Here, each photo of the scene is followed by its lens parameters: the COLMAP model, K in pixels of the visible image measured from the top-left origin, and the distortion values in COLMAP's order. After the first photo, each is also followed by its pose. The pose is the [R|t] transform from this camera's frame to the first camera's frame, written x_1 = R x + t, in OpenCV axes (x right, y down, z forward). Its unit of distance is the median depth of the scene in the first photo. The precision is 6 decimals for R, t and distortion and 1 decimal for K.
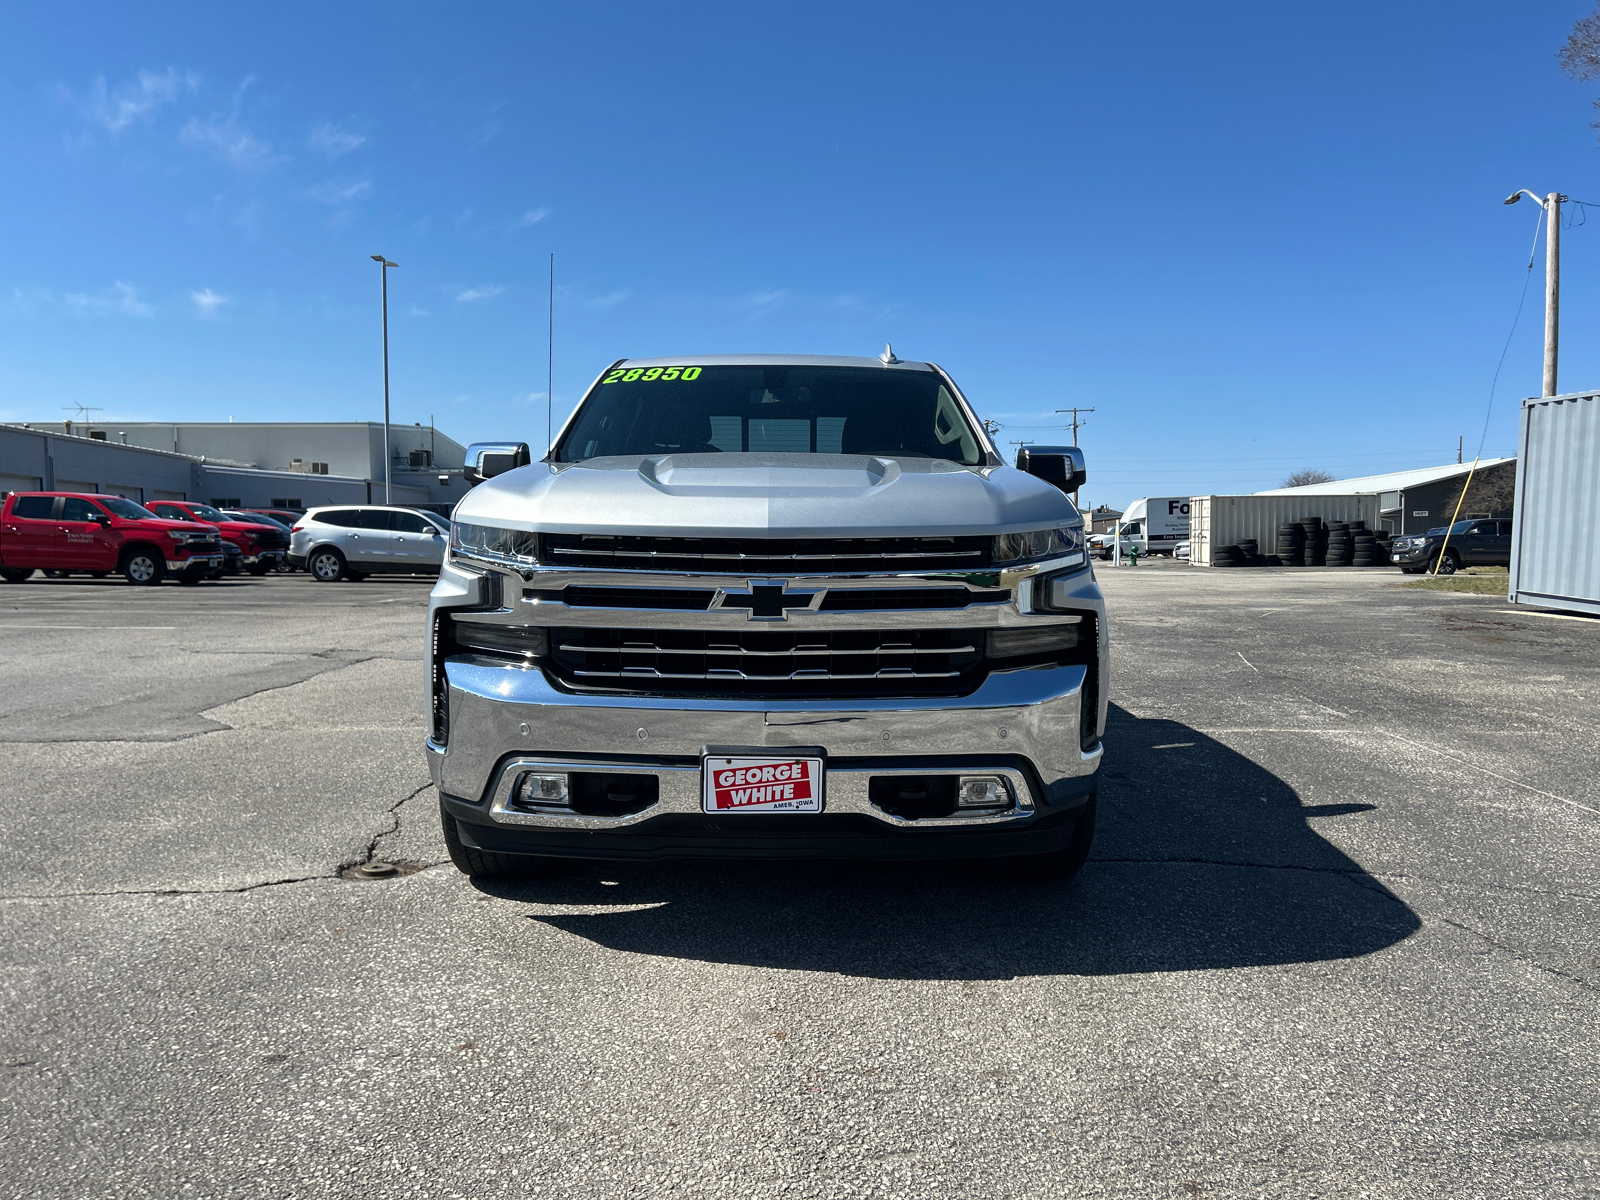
lens RADIAL K [[1206.0, 0, 798.8], [0, 1206.0, 590.1], [0, 0, 1]] dist [0.063943, -0.069623]
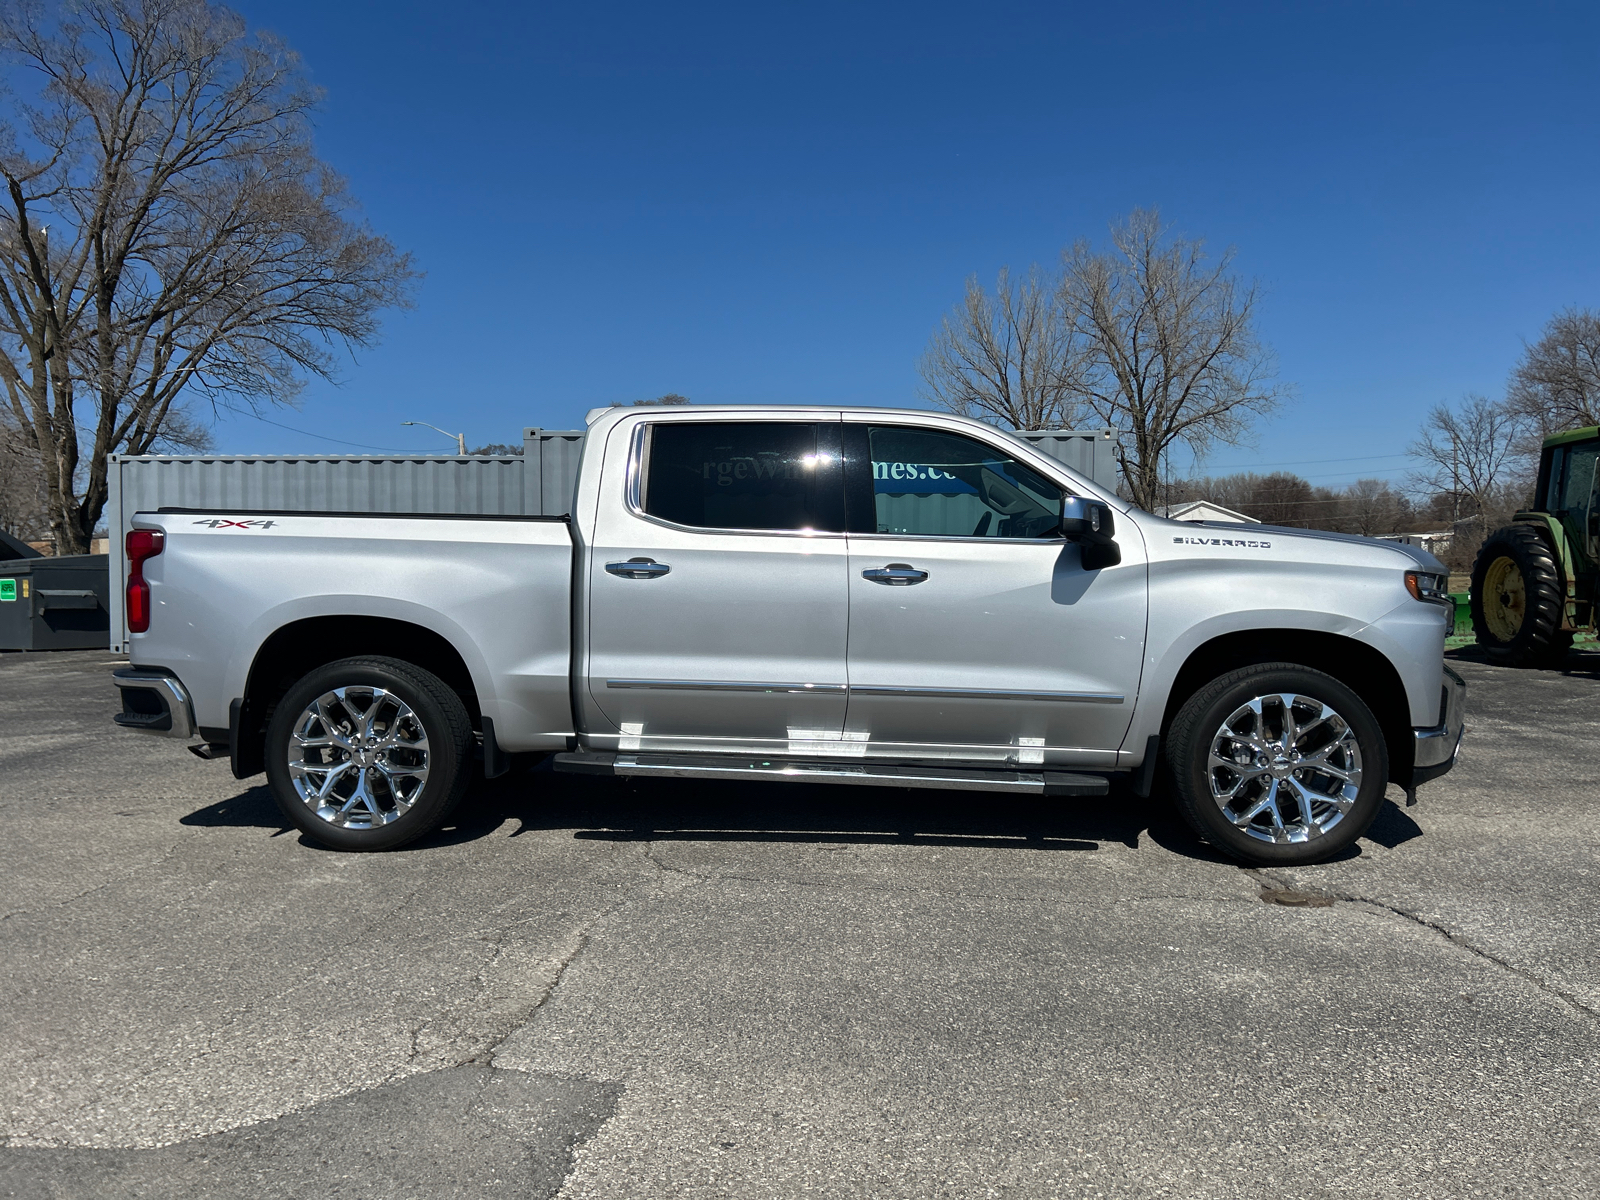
lens RADIAL K [[1206.0, 0, 813.7], [0, 1206.0, 607.9], [0, 0, 1]] dist [0.063943, -0.069623]
pose [[0.057006, -0.039294, 0.997600, -1.804069], [0.070063, 0.996919, 0.035264, -0.117841], [-0.995912, 0.067884, 0.059584, 1.691499]]
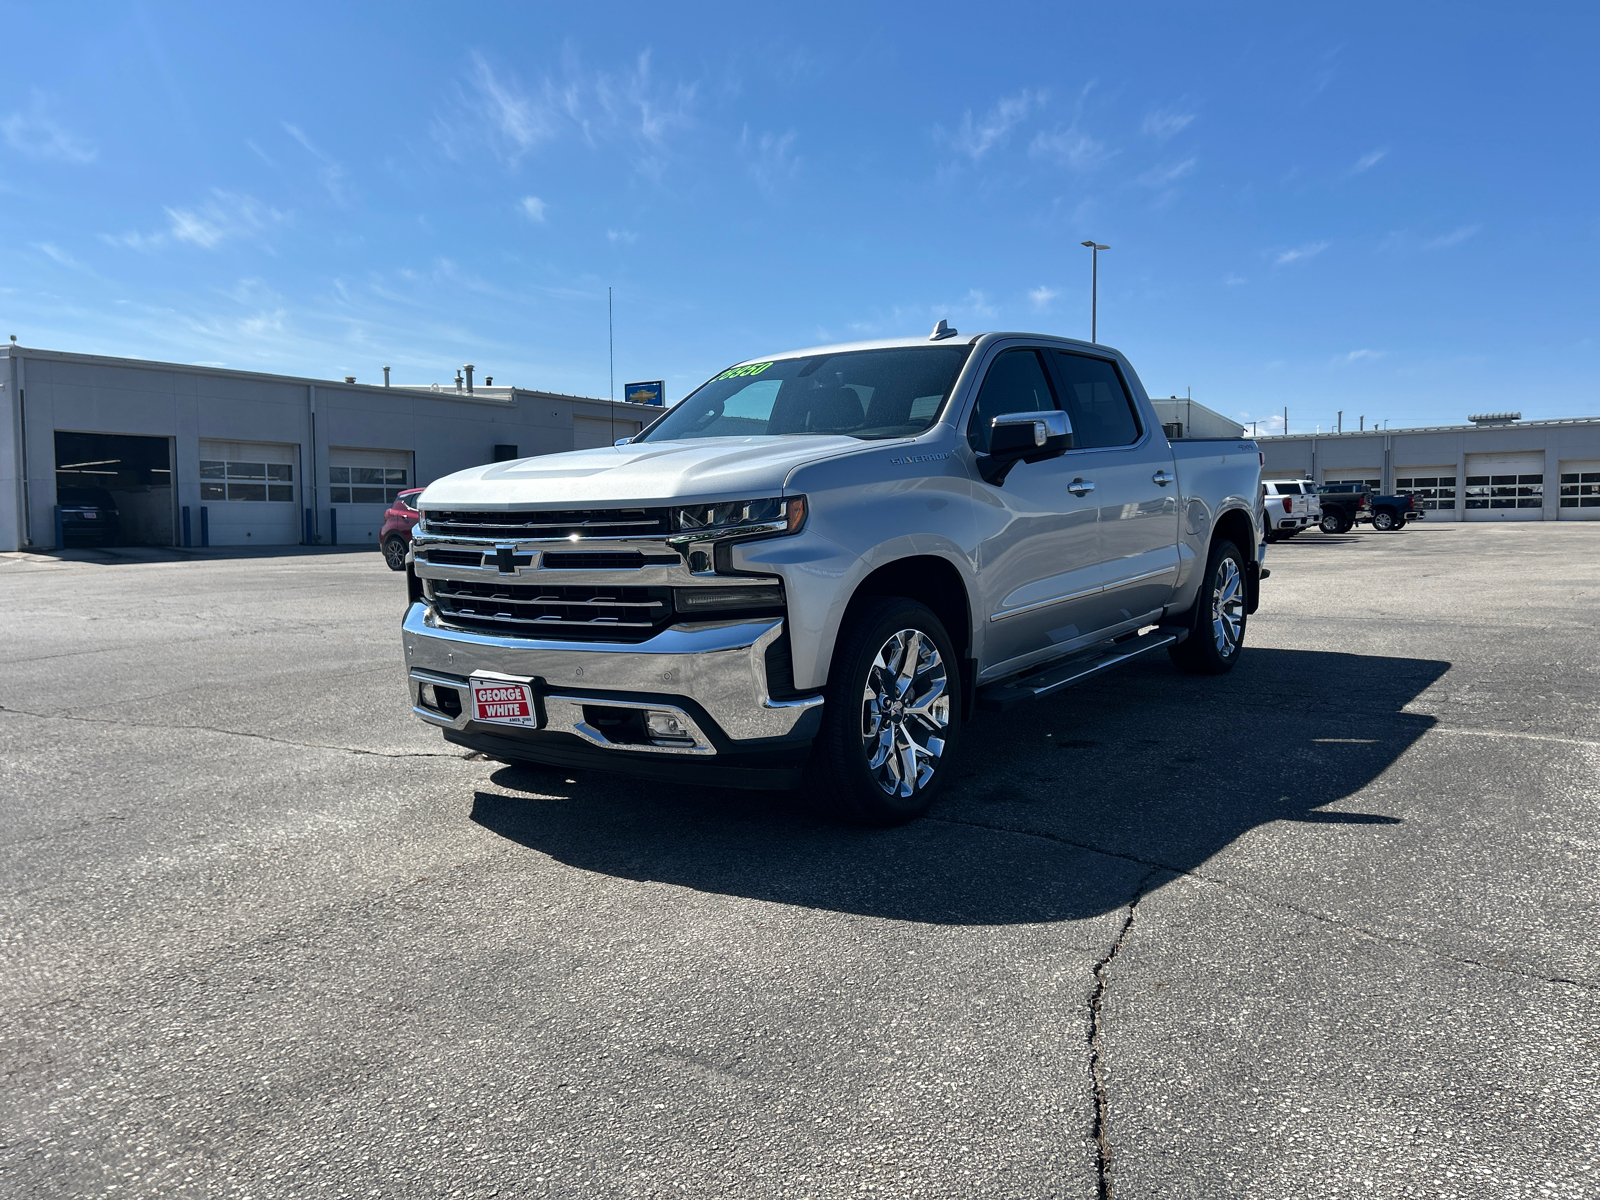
lens RADIAL K [[1206.0, 0, 827.5], [0, 1206.0, 568.3], [0, 0, 1]] dist [0.063943, -0.069623]
pose [[0.807862, 0.013428, -0.589219, 0.958496], [-0.009949, 0.999909, 0.009147, 0.001853], [0.589288, -0.001528, 0.807922, 0.145971]]
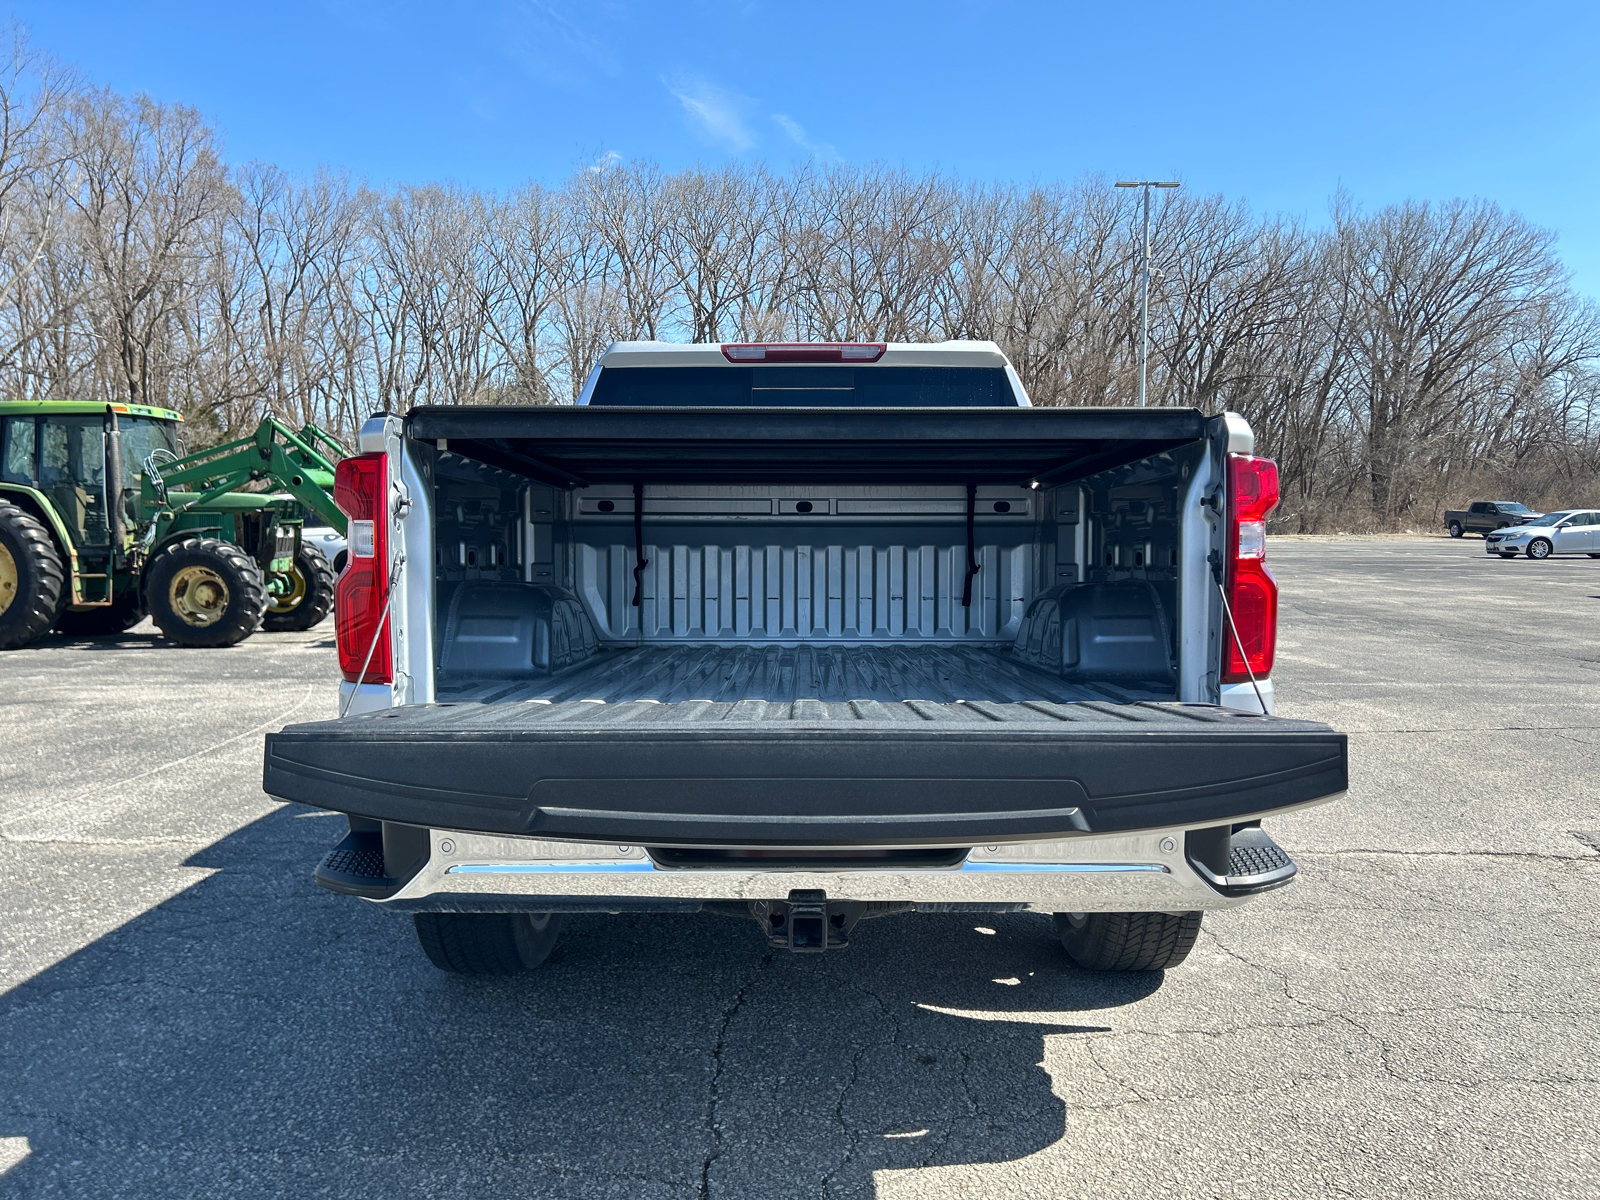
lens RADIAL K [[1206.0, 0, 811.1], [0, 1206.0, 585.8], [0, 0, 1]] dist [0.063943, -0.069623]
pose [[-0.999824, -0.004261, 0.018244, -0.067410], [-0.002285, 0.994256, 0.107000, -0.222735], [-0.018596, 0.106939, -0.994092, 3.370898]]
